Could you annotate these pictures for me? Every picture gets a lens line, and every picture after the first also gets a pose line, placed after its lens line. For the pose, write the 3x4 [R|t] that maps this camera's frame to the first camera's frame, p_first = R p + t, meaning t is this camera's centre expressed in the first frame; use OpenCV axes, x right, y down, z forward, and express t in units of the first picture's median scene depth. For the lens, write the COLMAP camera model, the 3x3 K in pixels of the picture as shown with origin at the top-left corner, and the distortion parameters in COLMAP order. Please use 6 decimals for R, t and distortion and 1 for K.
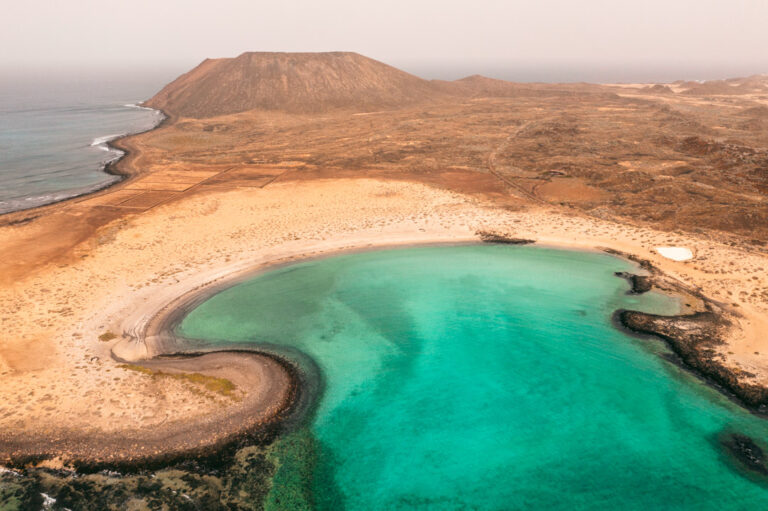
lens RADIAL K [[624.3, 0, 380.7], [0, 624.3, 257.2], [0, 0, 1]] dist [-0.013808, 0.013381]
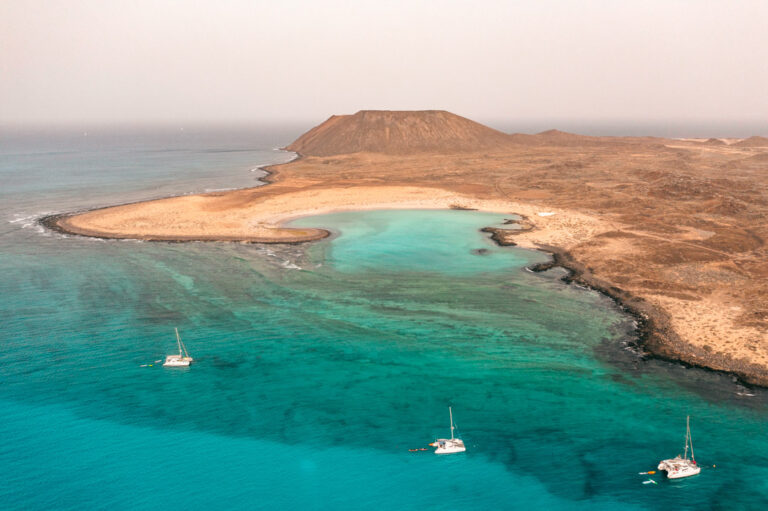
lens RADIAL K [[624.3, 0, 385.6], [0, 624.3, 254.3], [0, 0, 1]] dist [-0.013808, 0.013381]
pose [[0.980438, 0.044595, -0.191707, 0.107052], [-0.062027, 0.994370, -0.085912, 0.089600], [0.186797, 0.096122, 0.977685, -0.268300]]
